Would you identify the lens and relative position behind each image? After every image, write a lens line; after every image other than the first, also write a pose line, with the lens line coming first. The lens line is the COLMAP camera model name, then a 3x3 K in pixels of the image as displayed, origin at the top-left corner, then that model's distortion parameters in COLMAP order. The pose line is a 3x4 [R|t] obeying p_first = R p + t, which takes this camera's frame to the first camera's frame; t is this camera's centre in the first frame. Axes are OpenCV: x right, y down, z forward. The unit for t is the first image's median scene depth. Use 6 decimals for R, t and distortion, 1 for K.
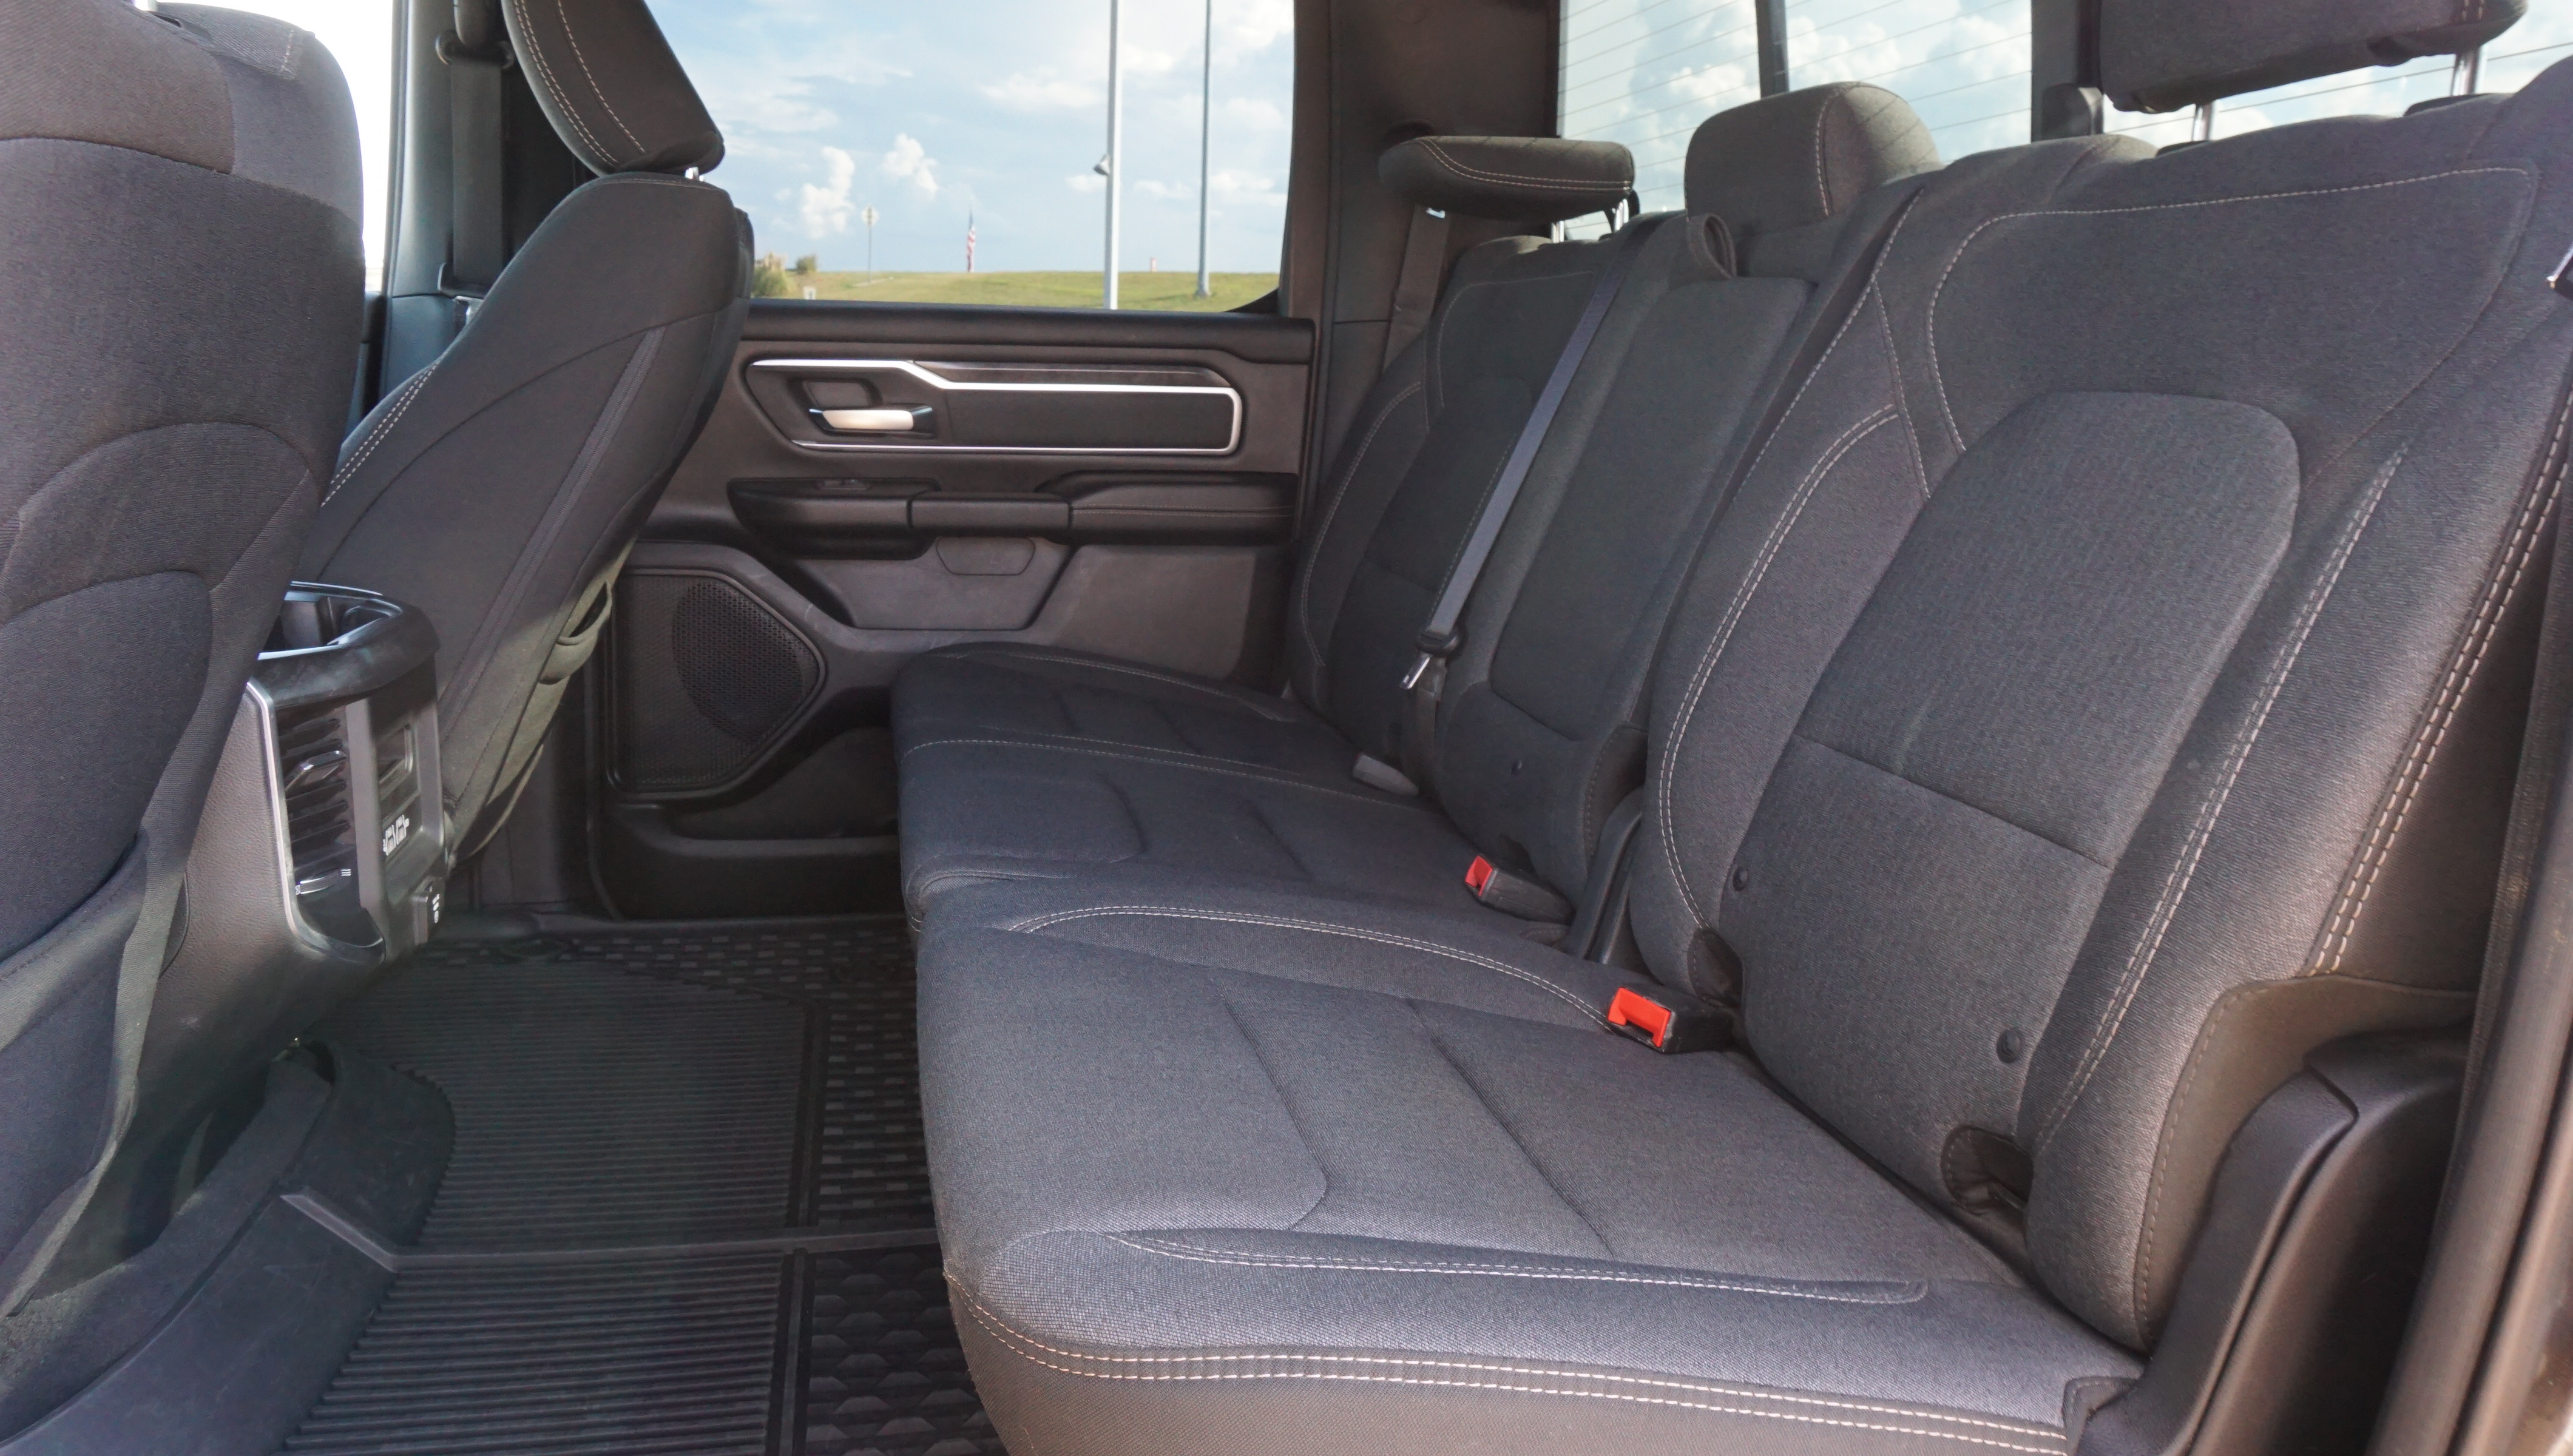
lens RADIAL K [[1722.1, 0, 1299.1], [0, 1722.1, 701.3], [0, 0, 1]] dist [-0.046904, 0.032533]
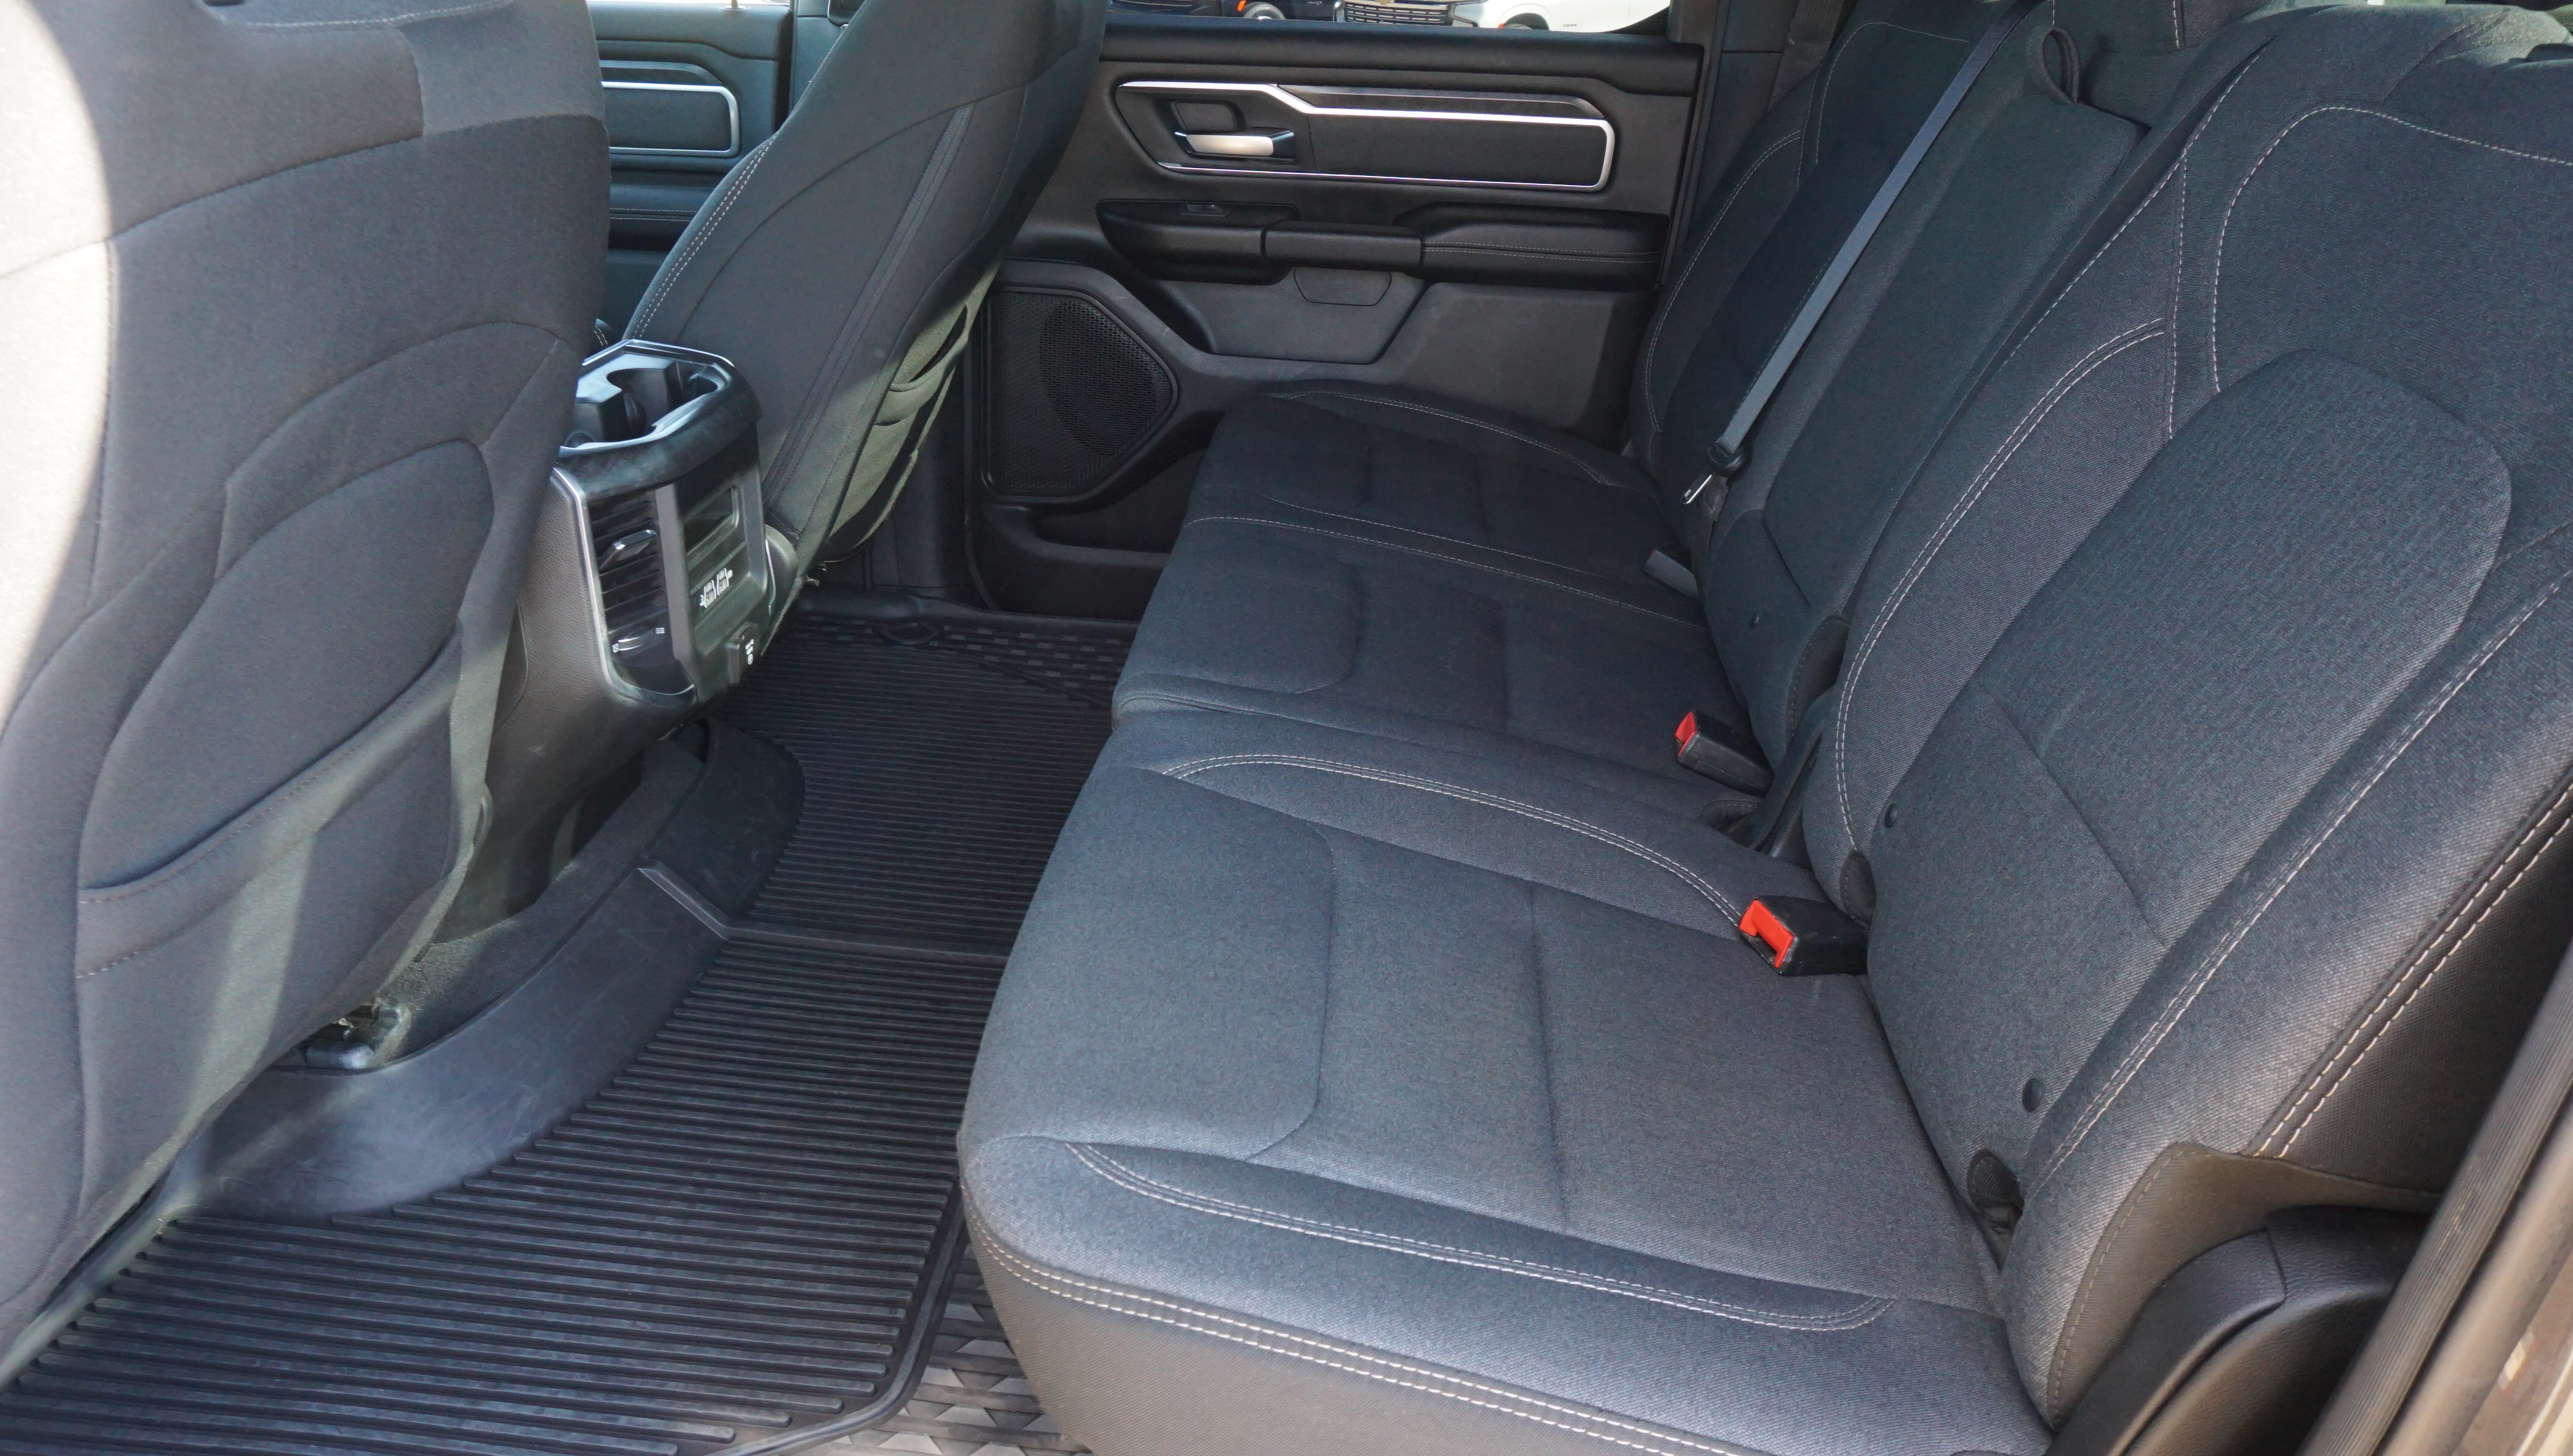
lens RADIAL K [[1722.1, 0, 1292.5], [0, 1722.1, 709.0], [0, 0, 1]] dist [-0.046904, 0.032533]
pose [[0.954640, 0.129218, -0.268264, 0.177862], [-0.065942, 0.970306, 0.232718, -0.149687], [0.290369, -0.204472, 0.934814, 0.014013]]
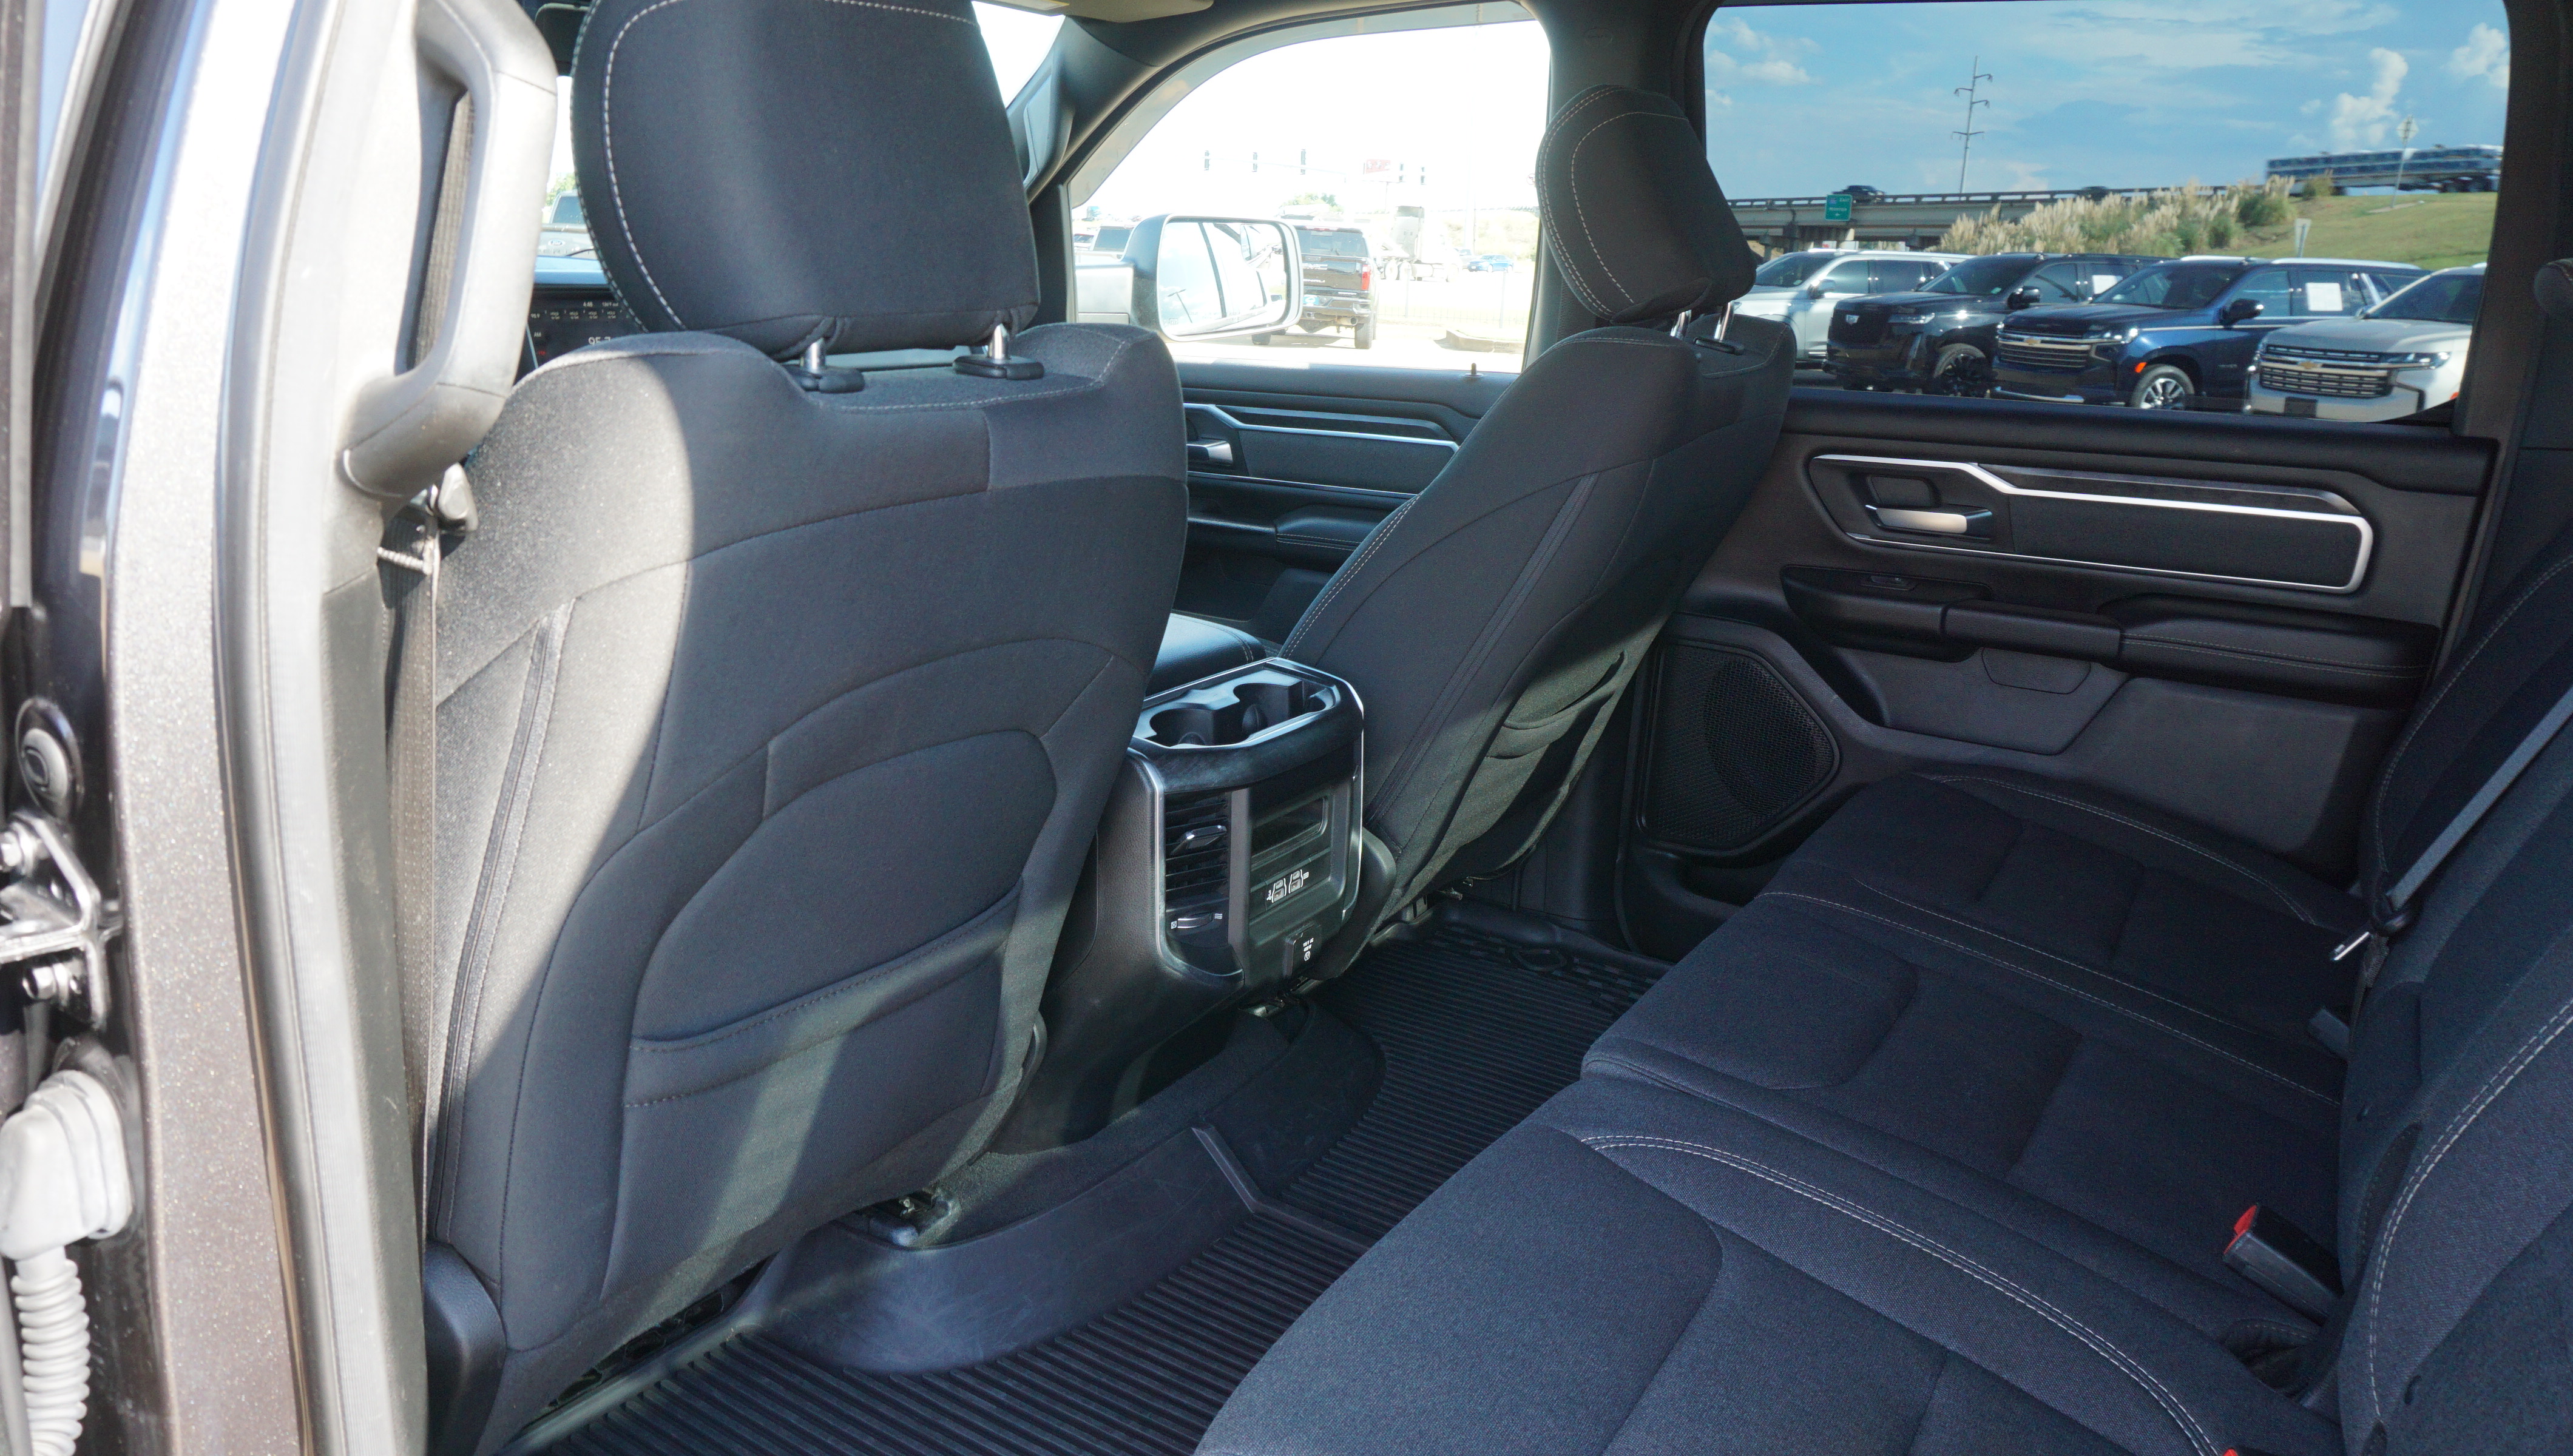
lens RADIAL K [[1722.1, 0, 1293.7], [0, 1722.1, 717.4], [0, 0, 1]] dist [-0.046904, 0.032533]
pose [[0.703509, 0.172810, -0.689357, 0.358923], [-0.142326, 0.984594, 0.101573, -0.190032], [0.696289, 0.026656, 0.717266, 0.093374]]
